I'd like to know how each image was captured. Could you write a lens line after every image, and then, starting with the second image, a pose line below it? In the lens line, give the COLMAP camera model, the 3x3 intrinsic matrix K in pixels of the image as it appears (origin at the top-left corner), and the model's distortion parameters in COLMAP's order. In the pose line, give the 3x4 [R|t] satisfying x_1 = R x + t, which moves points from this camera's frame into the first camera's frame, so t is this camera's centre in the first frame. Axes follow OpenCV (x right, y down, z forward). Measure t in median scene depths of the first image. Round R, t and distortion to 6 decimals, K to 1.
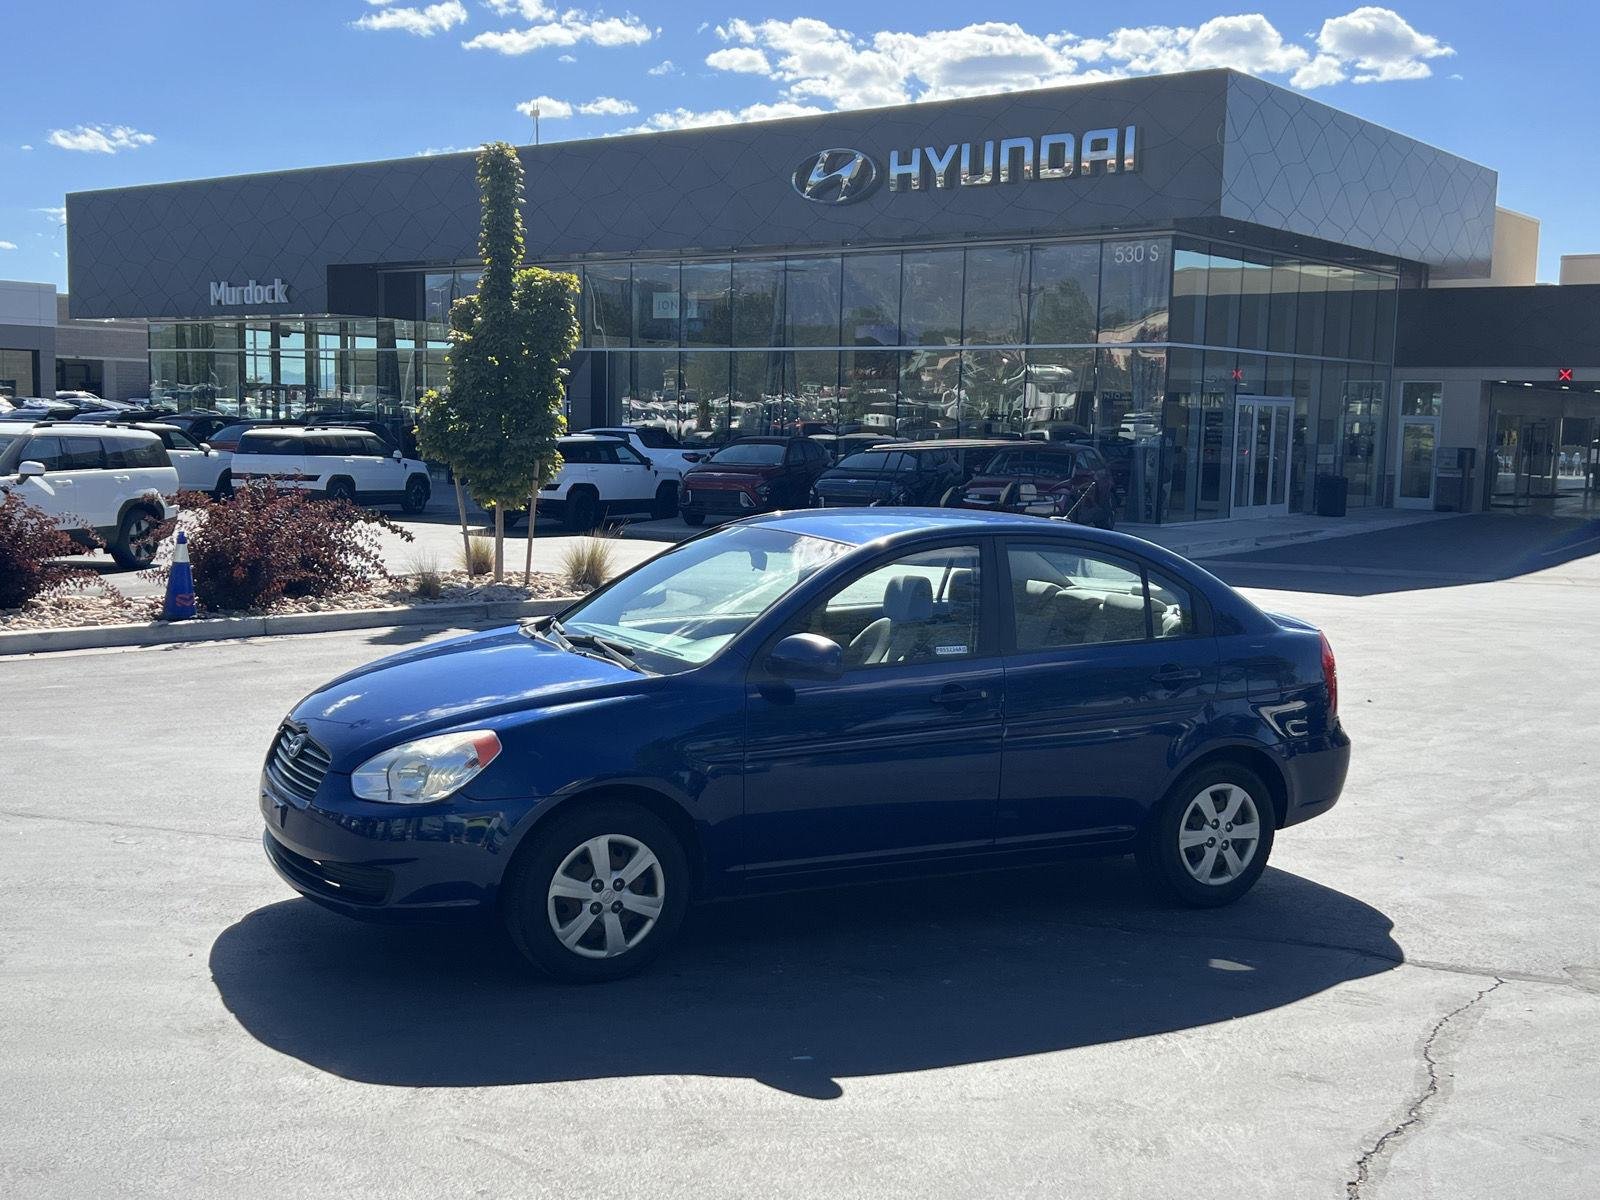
lens RADIAL K [[1725.2, 0, 803.5], [0, 1725.2, 604.7], [0, 0, 1]] dist [0.046781, 0.000000]
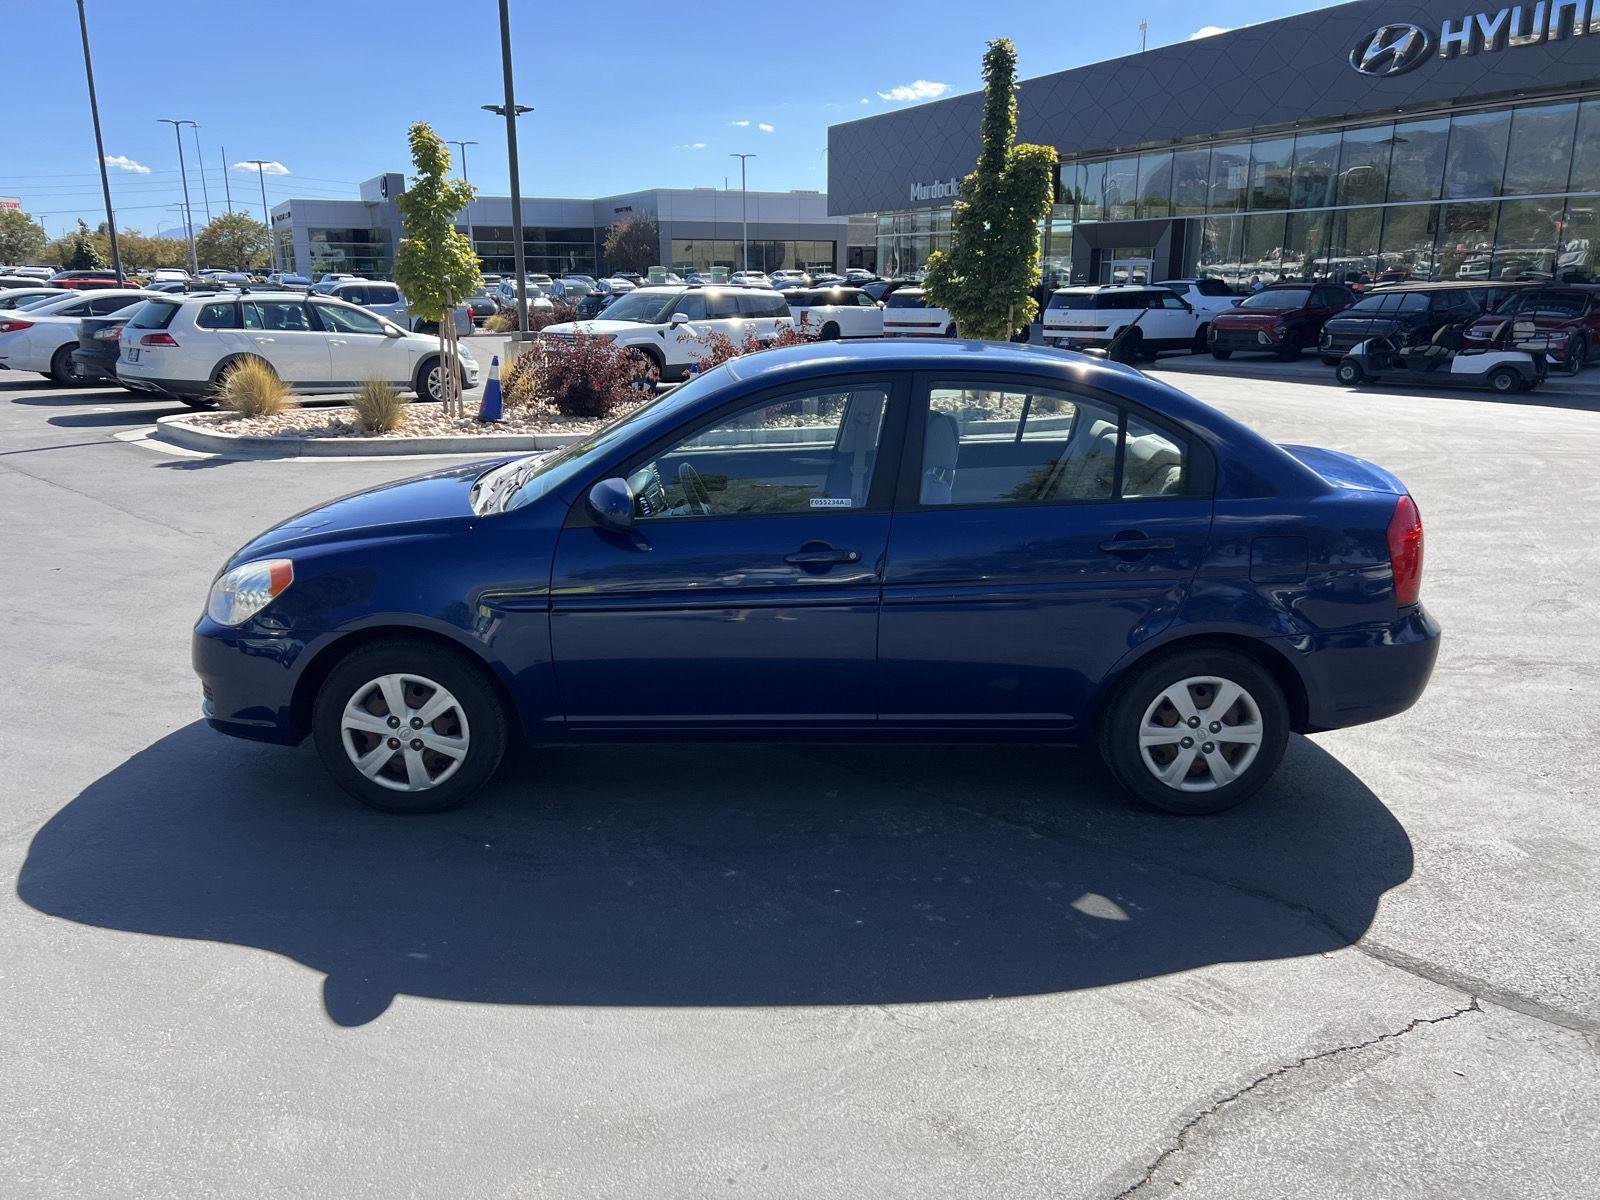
lens RADIAL K [[1194.7, 0, 799.6], [0, 1194.7, 598.8], [0, 0, 1]] dist [0.038029, -0.045638]
pose [[0.892608, 0.092710, -0.441197, 0.314860], [-0.025241, 0.987369, 0.156412, -0.017994], [0.450126, -0.128479, 0.883674, 0.404677]]
